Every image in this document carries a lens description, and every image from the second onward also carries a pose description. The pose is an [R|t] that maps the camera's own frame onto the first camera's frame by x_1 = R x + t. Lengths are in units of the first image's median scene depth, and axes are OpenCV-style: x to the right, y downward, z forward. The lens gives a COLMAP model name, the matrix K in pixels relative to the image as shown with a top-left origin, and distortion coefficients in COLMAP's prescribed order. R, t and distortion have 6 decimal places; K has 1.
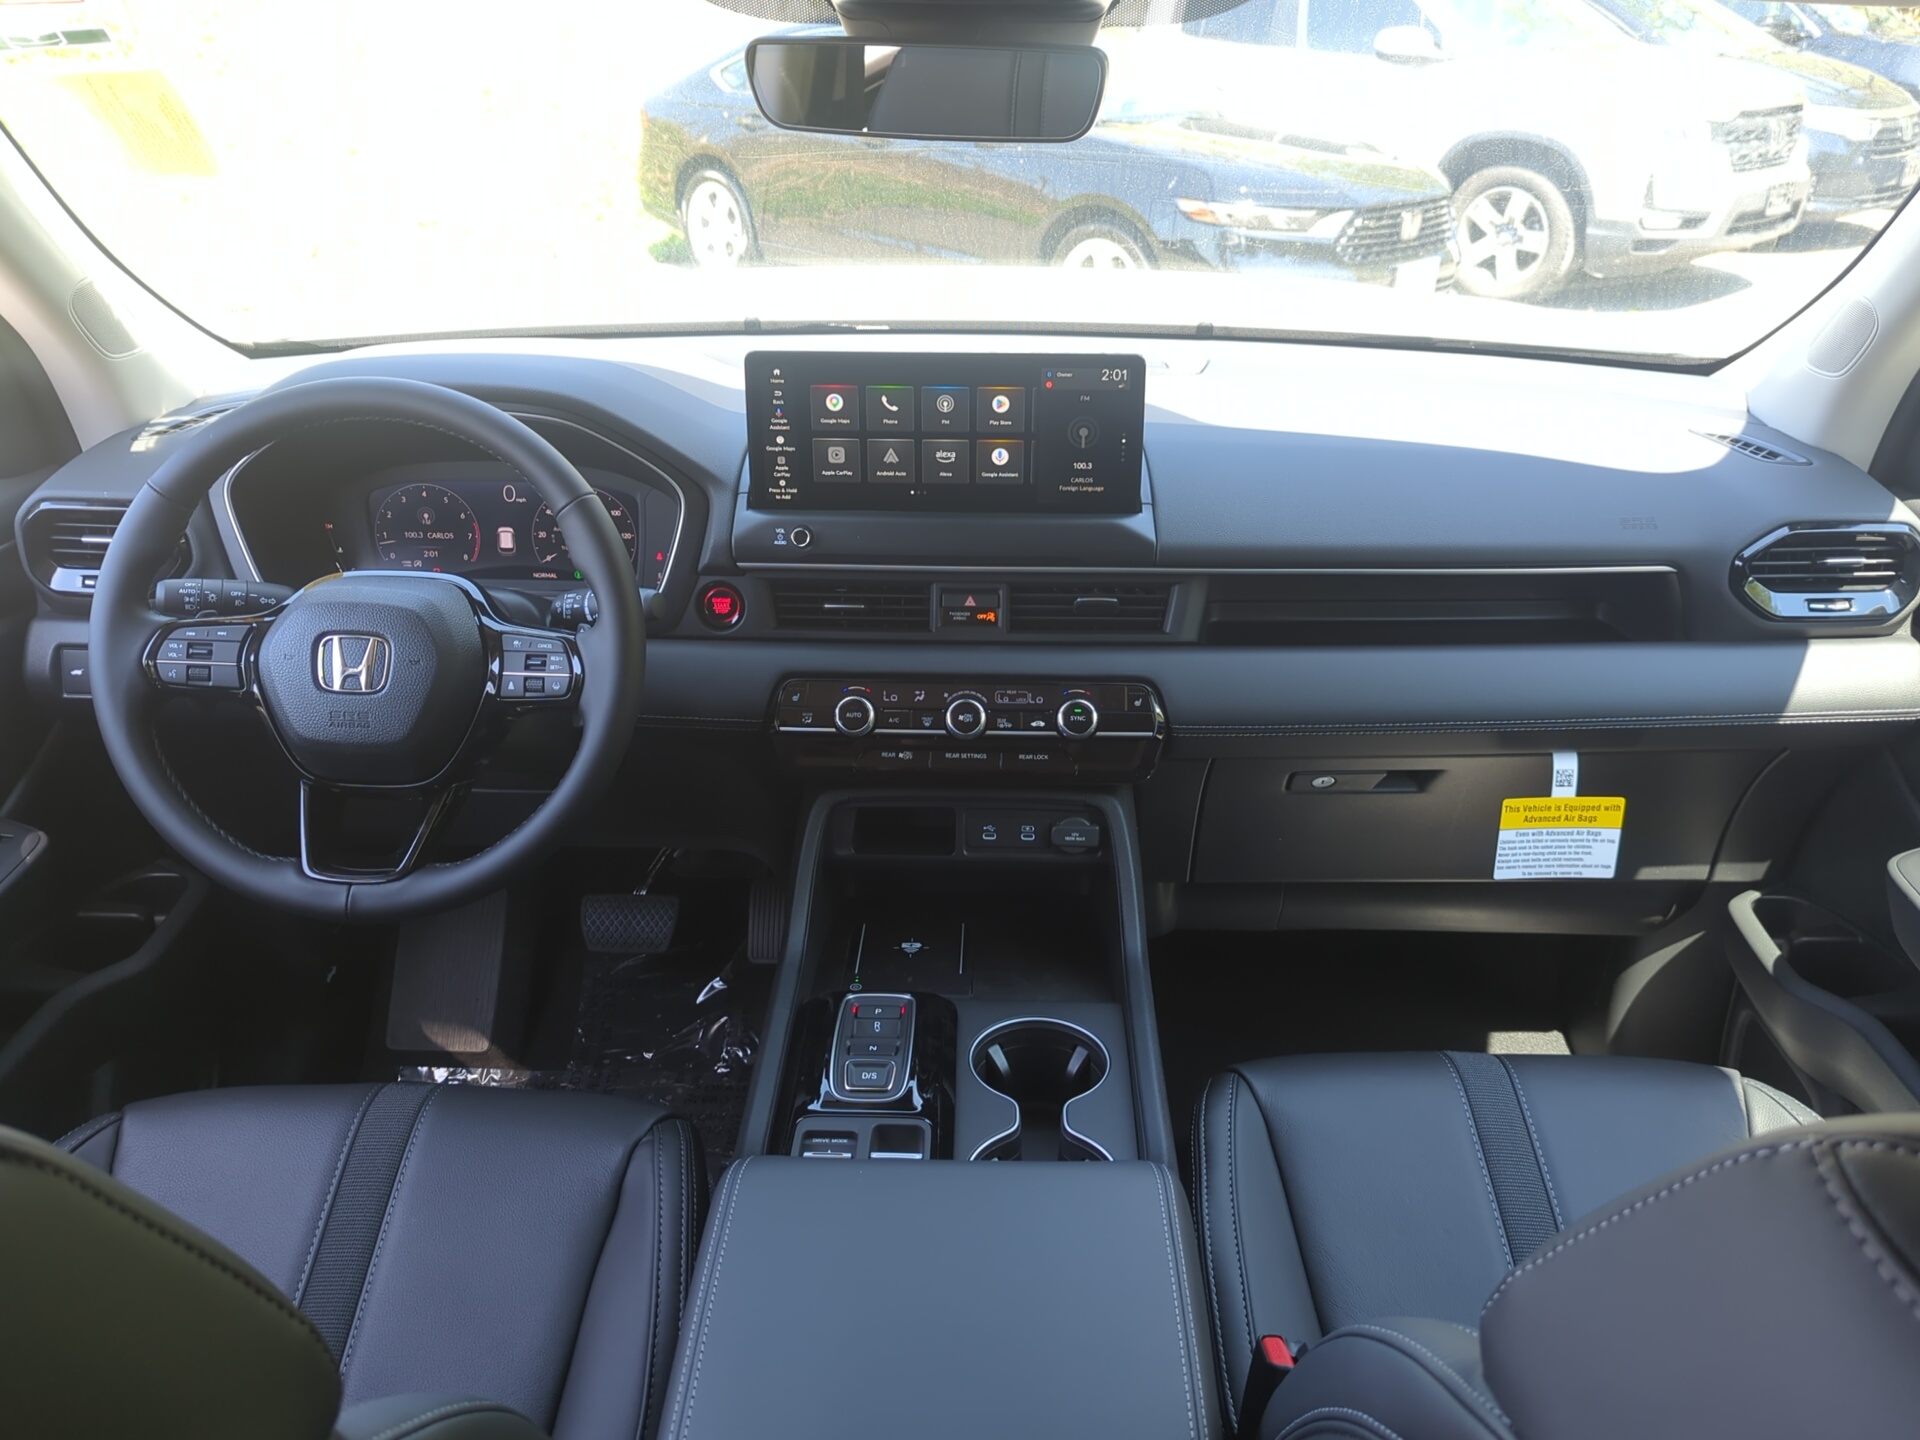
lens RADIAL K [[1560.2, 0, 981.2], [0, 1560.2, 690.7], [0, 0, 1]] dist [0.064324, -0.067765]
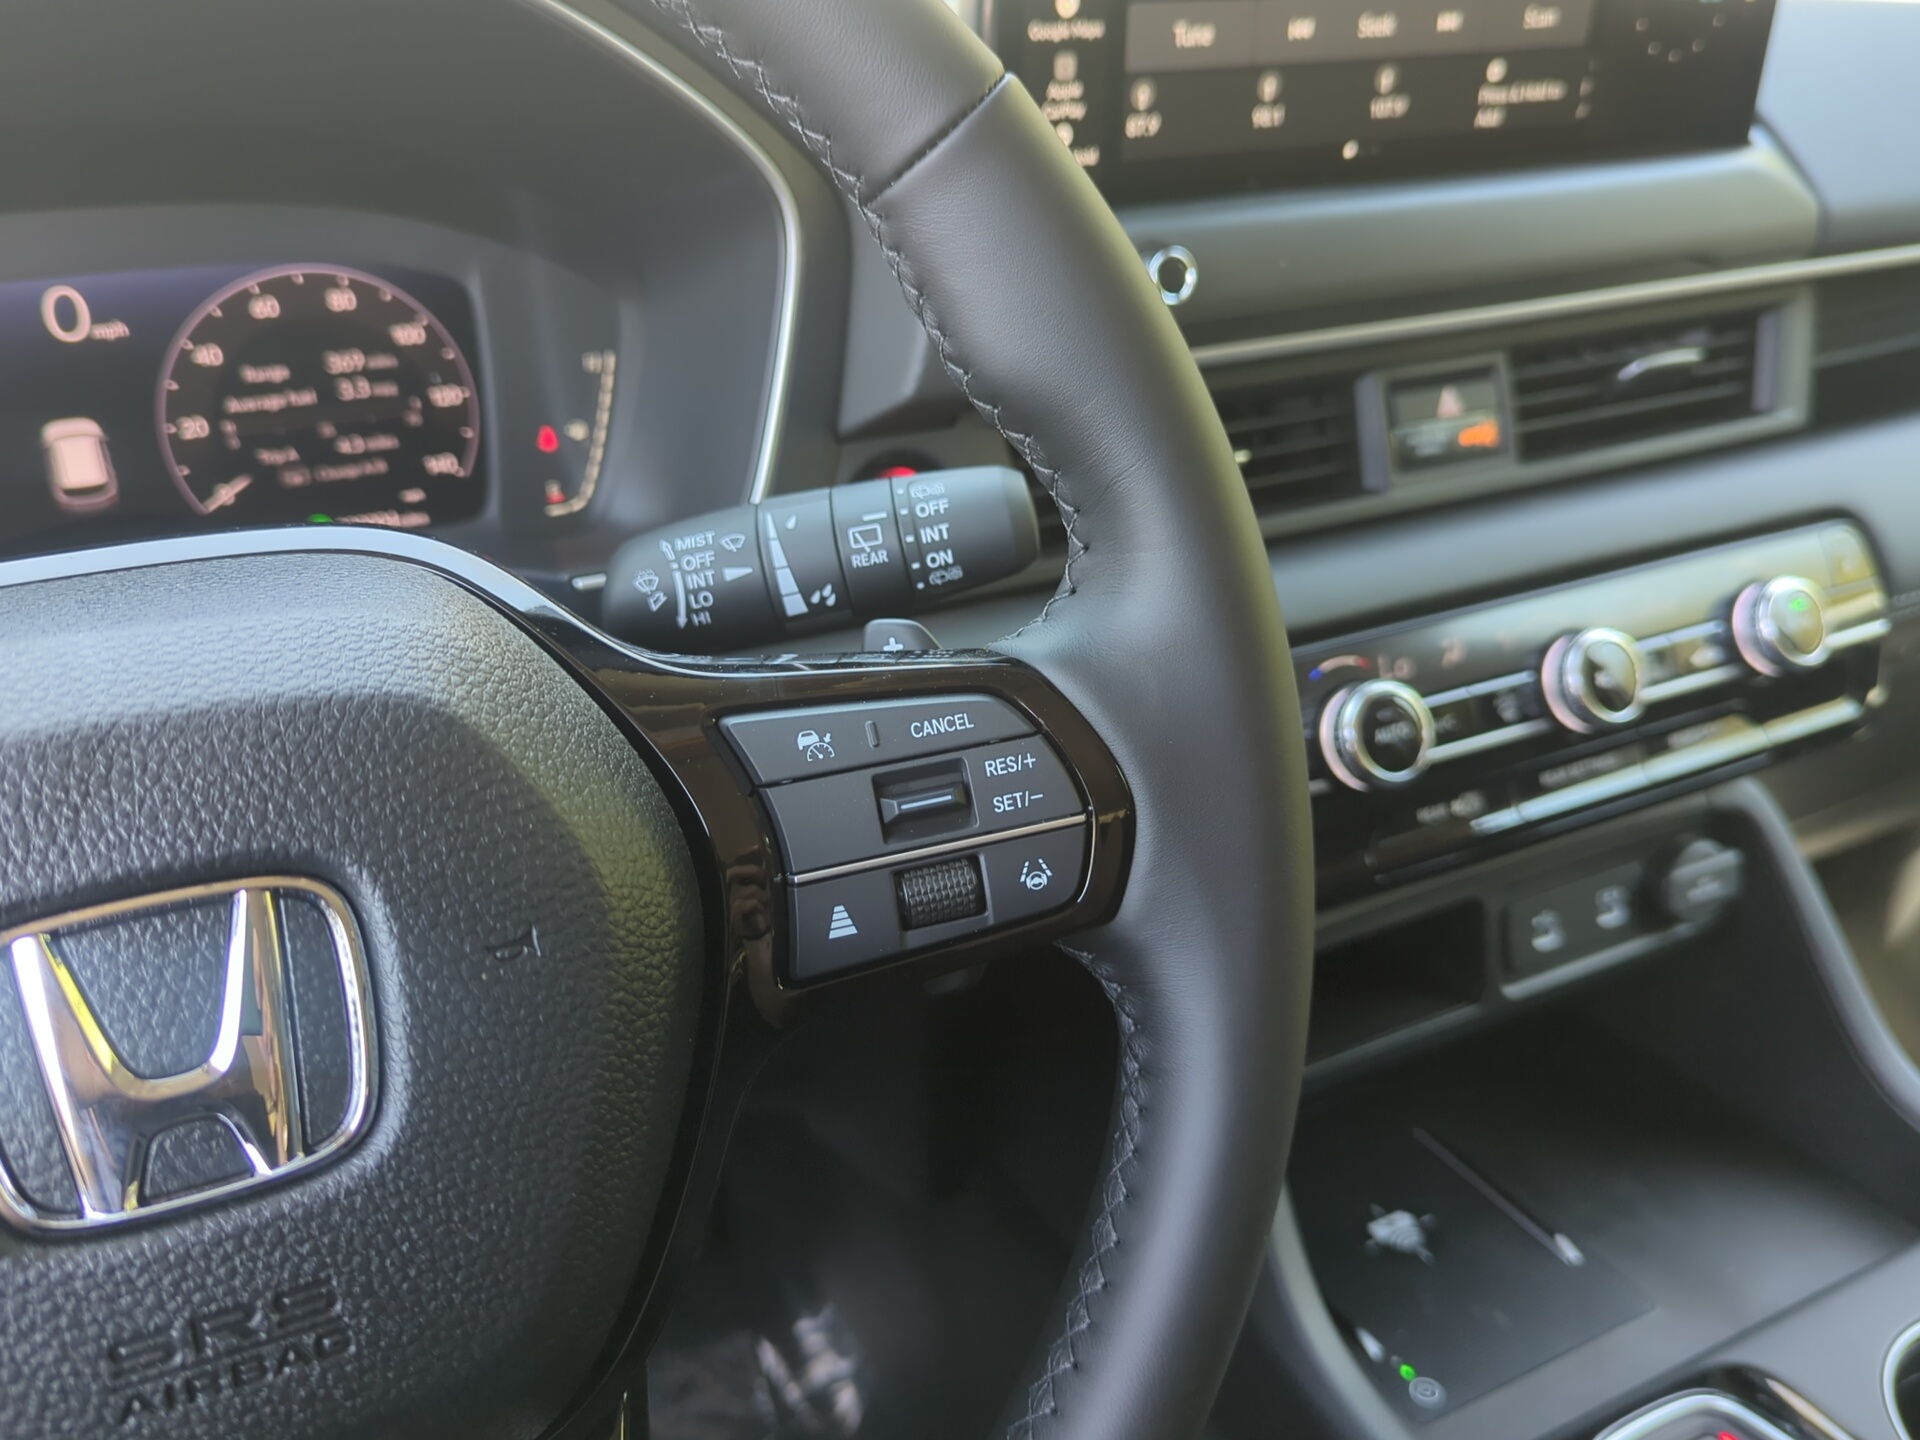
lens RADIAL K [[1695.1, 0, 980.8], [0, 1695.1, 688.7], [0, 0, 1]] dist [0.028948, -0.048029]
pose [[0.876498, -0.214571, 0.430941, -0.334937], [0.195401, 0.976688, 0.088876, -0.049155], [-0.439965, 0.006307, 0.897993, 0.664888]]
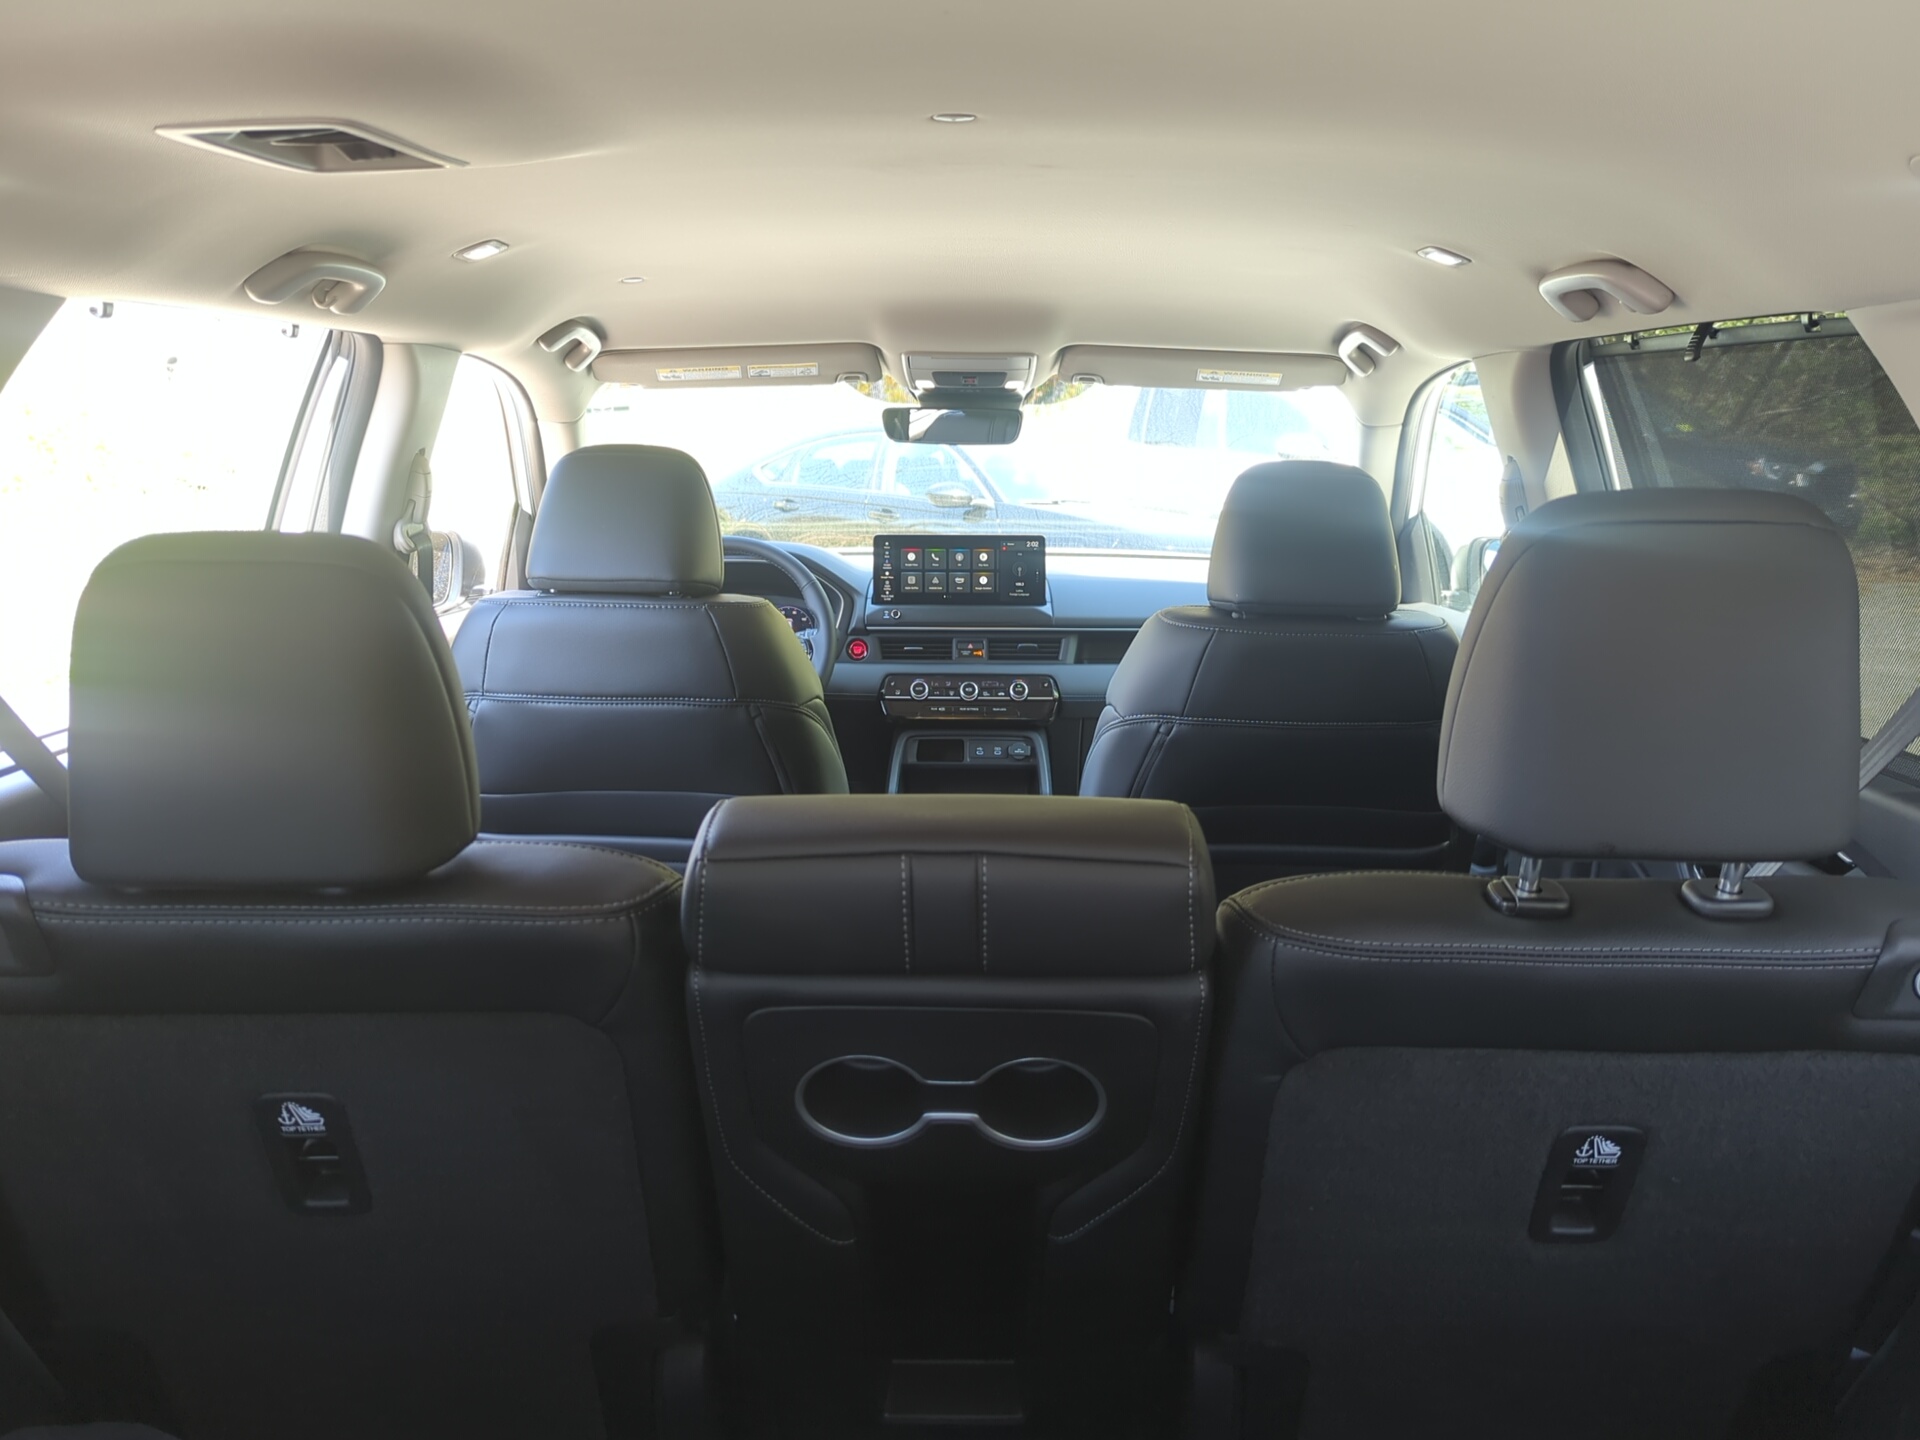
lens RADIAL K [[1558.5, 0, 969.3], [0, 1558.5, 708.3], [0, 0, 1]] dist [0.046026, -0.019006]
pose [[0.999984, -0.005540, 0.001205, -0.012155], [0.005669, 0.972894, -0.231180, 0.551583], [0.000108, 0.231183, 0.972910, -1.155567]]
